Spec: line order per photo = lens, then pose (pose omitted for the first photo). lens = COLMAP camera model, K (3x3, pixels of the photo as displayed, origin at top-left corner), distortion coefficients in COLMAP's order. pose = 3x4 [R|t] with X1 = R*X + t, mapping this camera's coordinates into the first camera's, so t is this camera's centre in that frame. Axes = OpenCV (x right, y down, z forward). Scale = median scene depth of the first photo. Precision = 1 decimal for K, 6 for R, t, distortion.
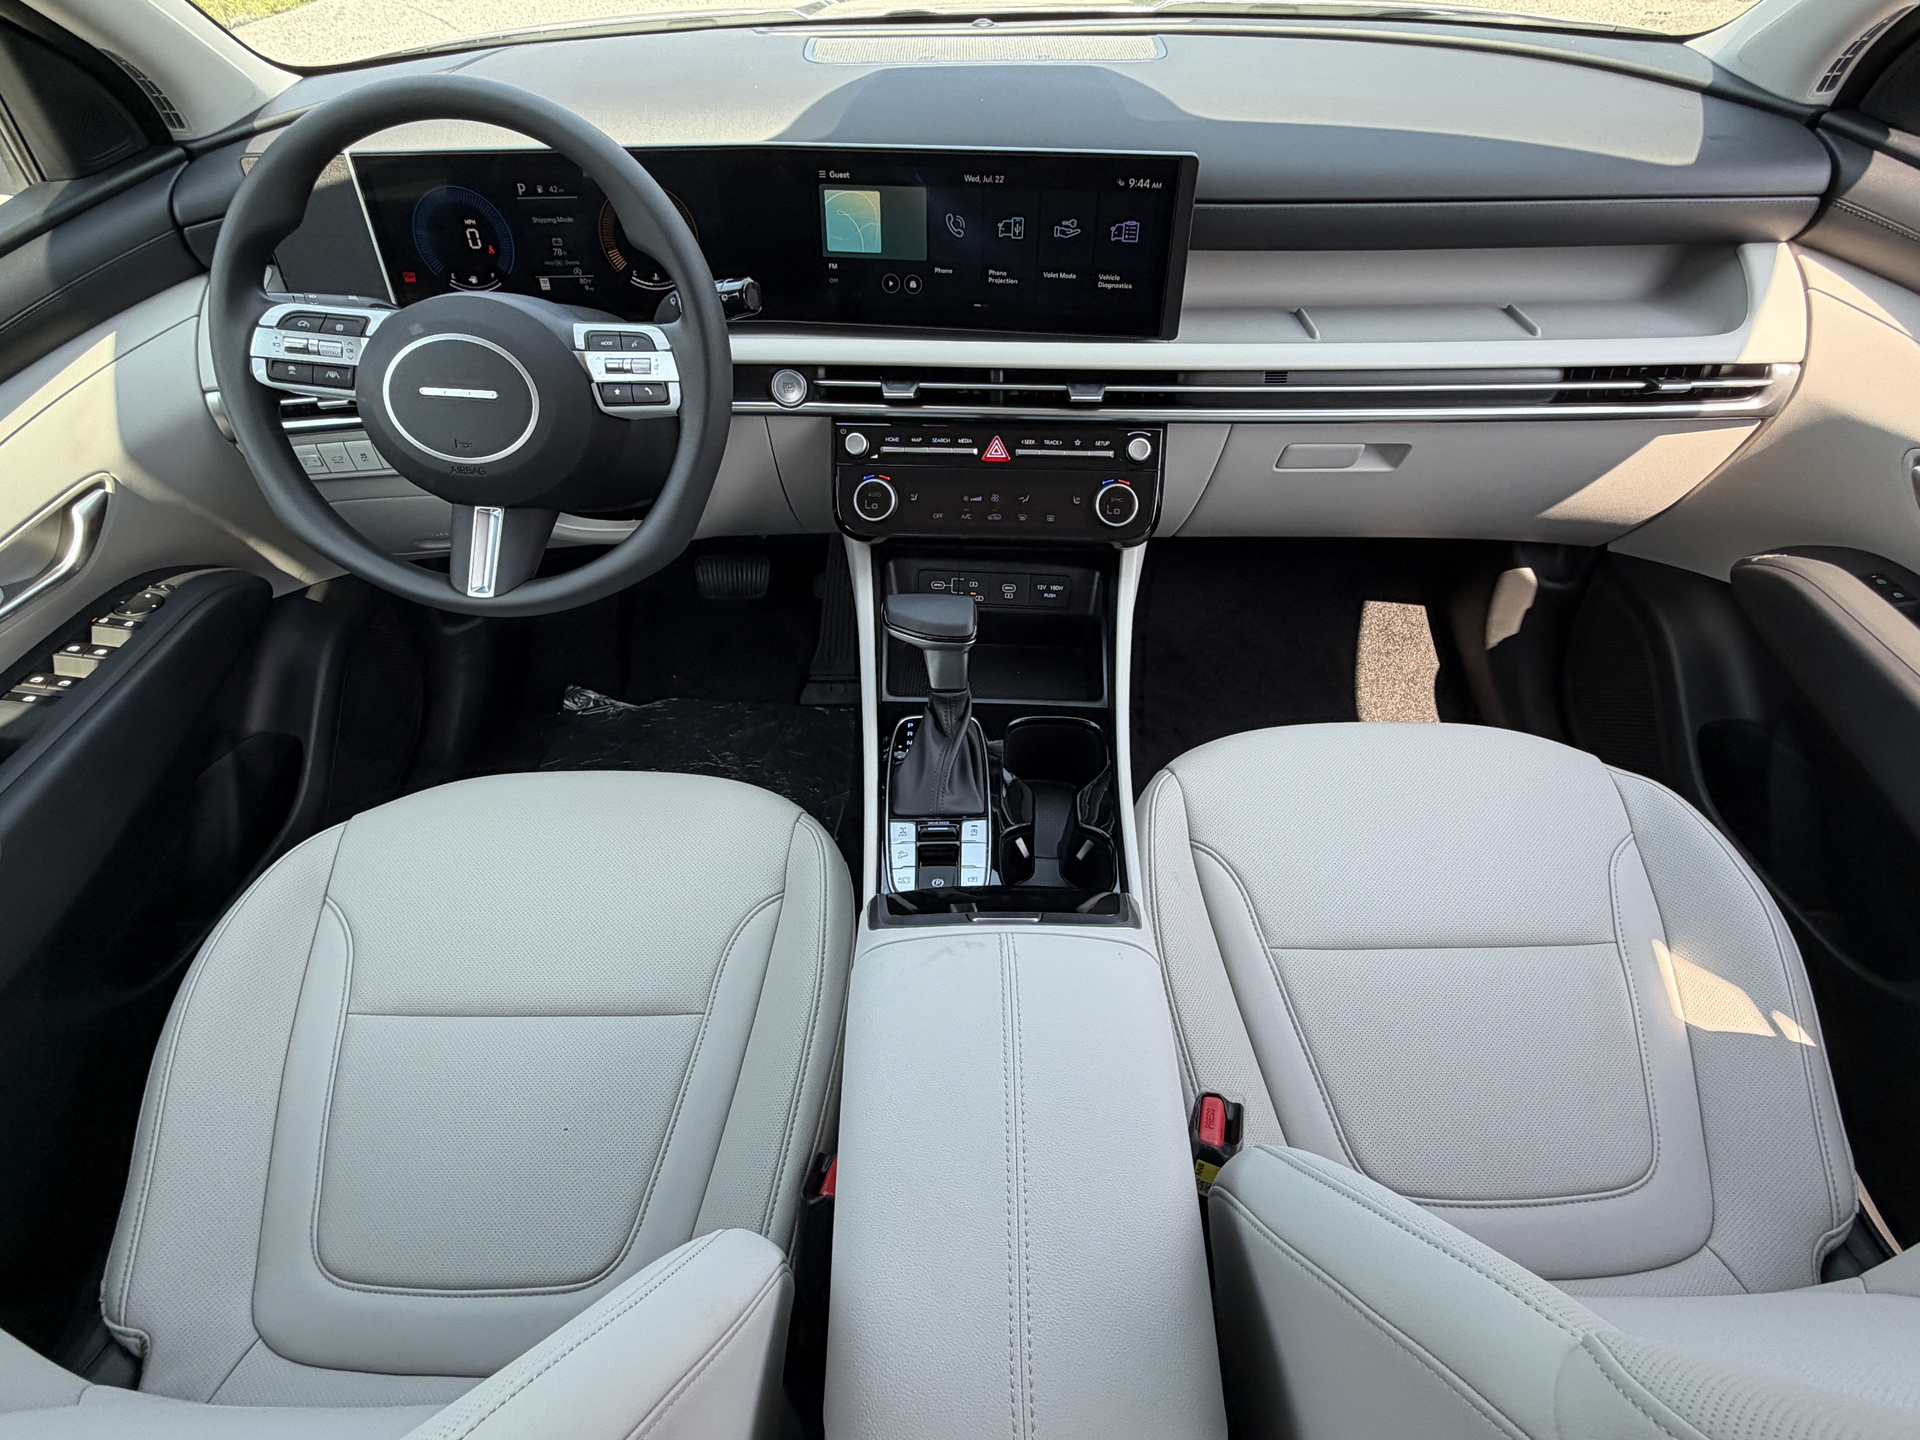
lens RADIAL K [[1023.1, 0, 949.9], [0, 1023.1, 717.5], [0, 0, 1]] dist [0.001774, -0.000619]
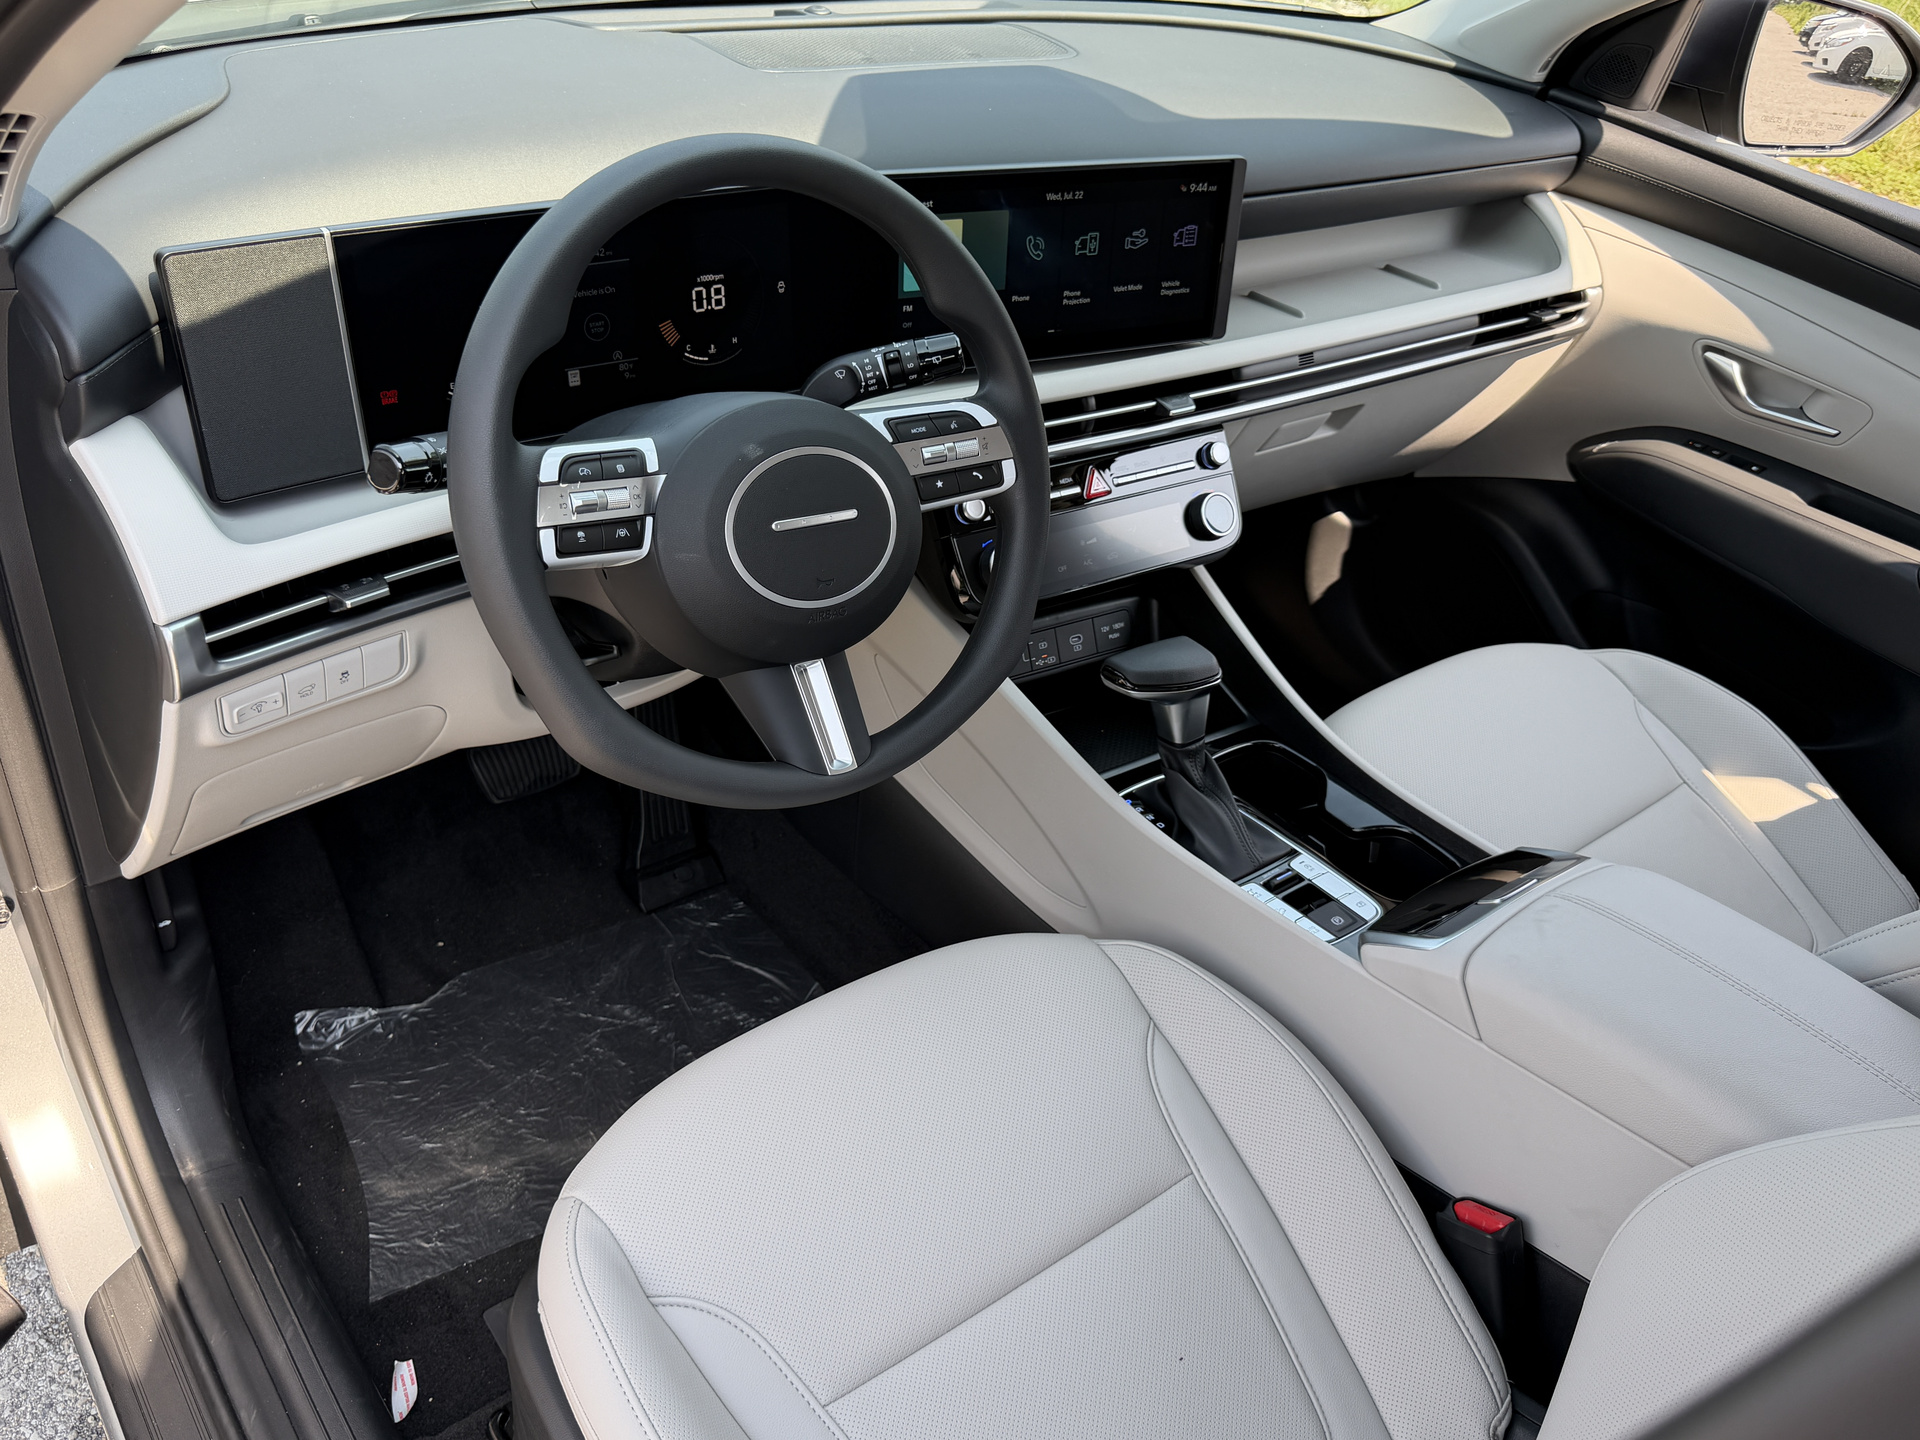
lens RADIAL K [[1519.3, 0, 964.5], [0, 1519.3, 741.1], [0, 0, 1]] dist [0.158477, -0.331372]
pose [[0.773225, -0.279753, 0.569088, -0.919761], [0.330812, 0.943587, 0.014373, -0.112641], [-0.541005, 0.177147, 0.822151, 0.003943]]
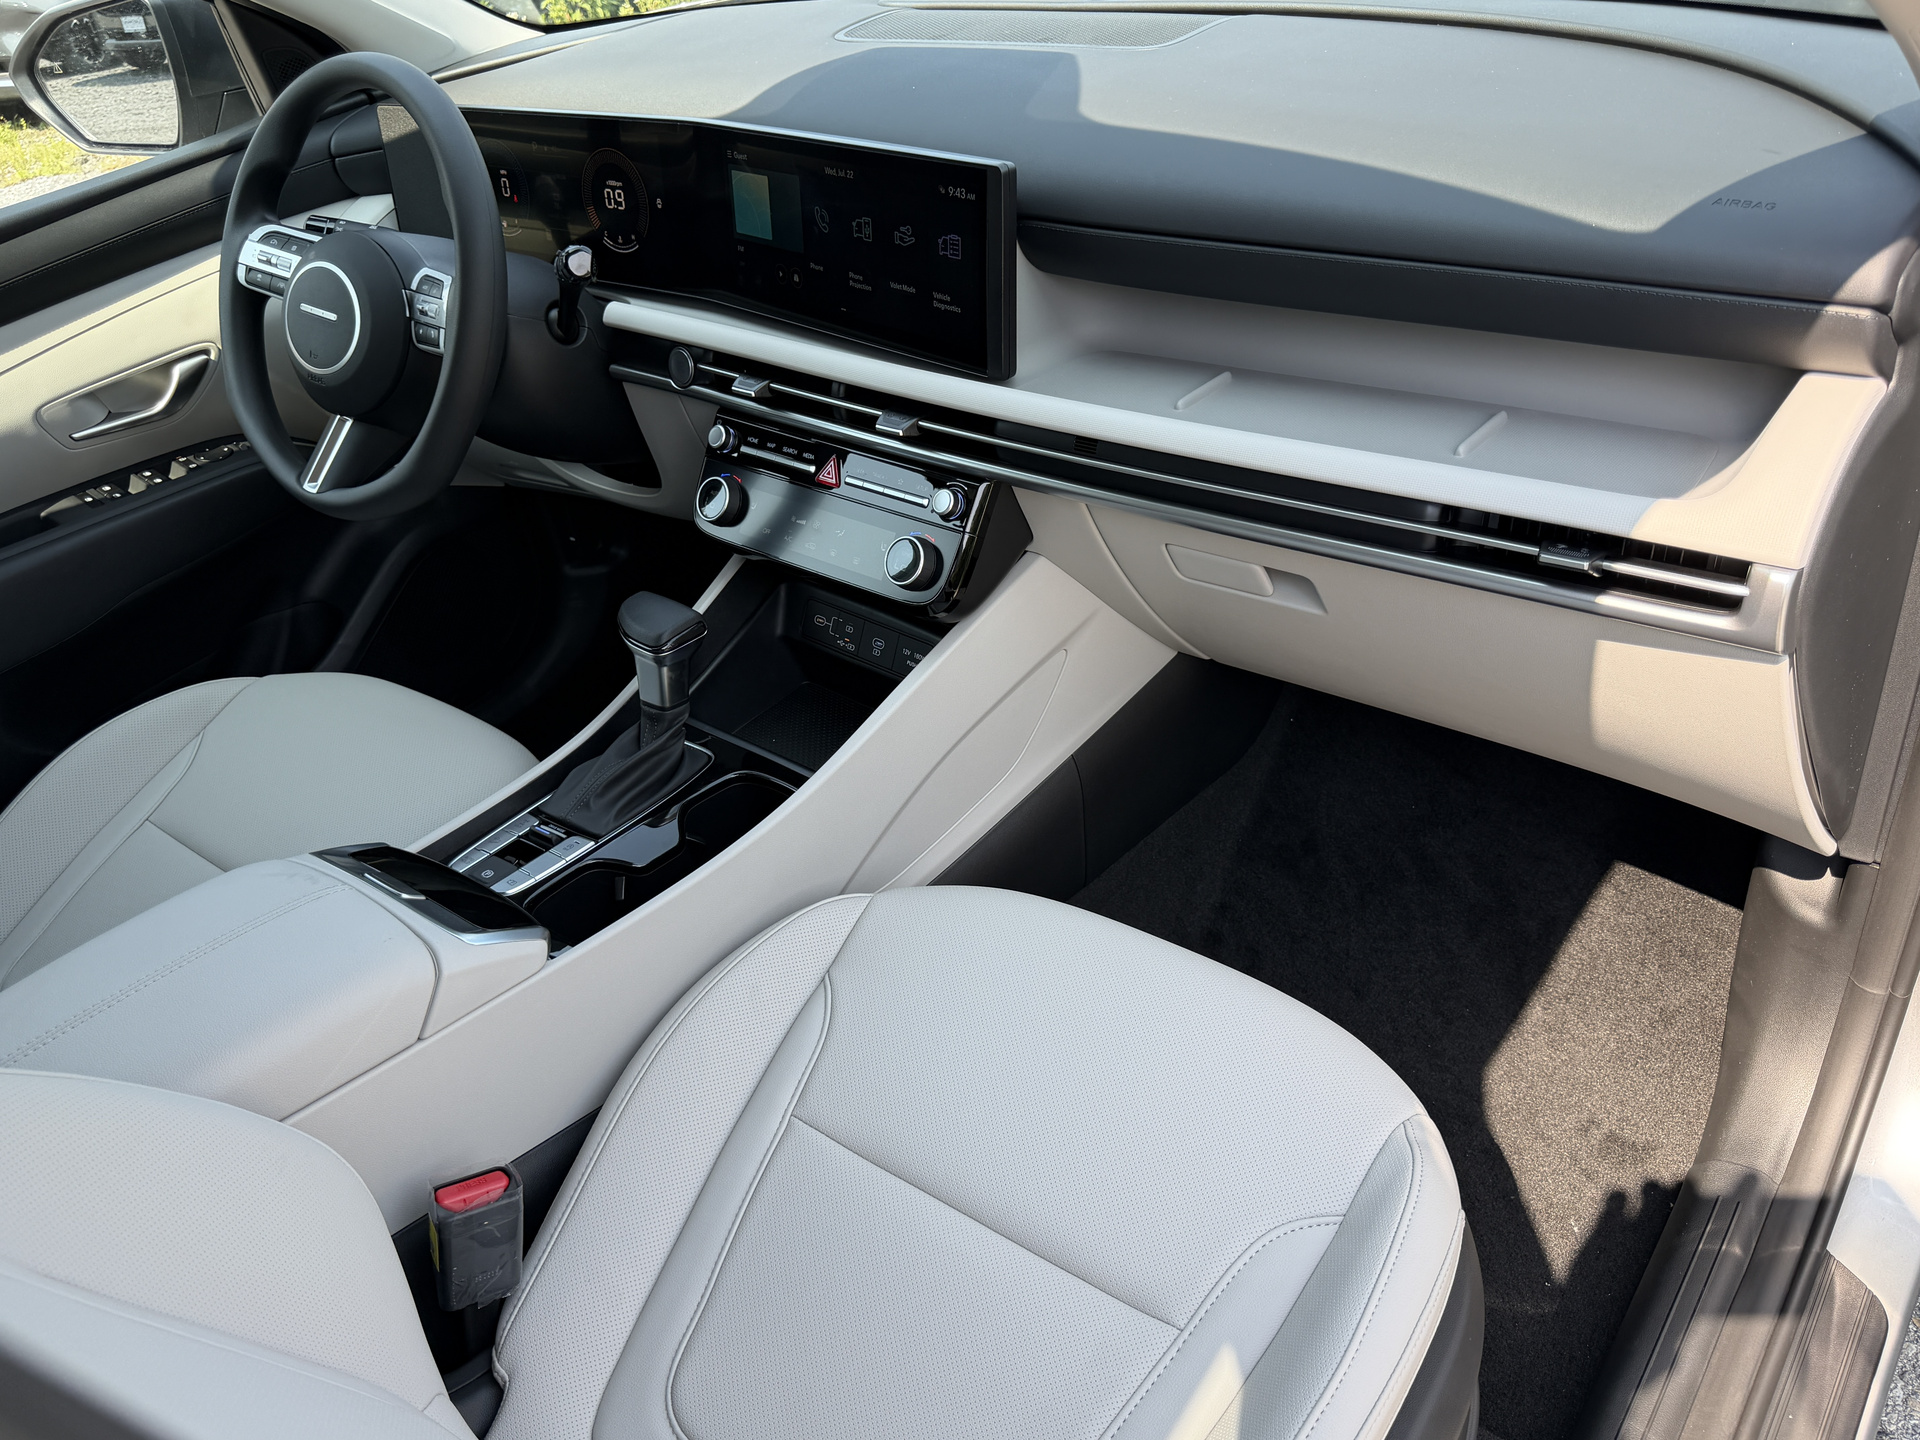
lens RADIAL K [[1468.9, 0, 962.7], [0, 1468.9, 727.1], [0, 0, 1]] dist [0.136485, -0.286163]
pose [[0.796040, 0.278966, -0.537120, 0.922332], [-0.333877, 0.942602, -0.005261, -0.093718], [0.504822, 0.183520, 0.843489, 0.040884]]
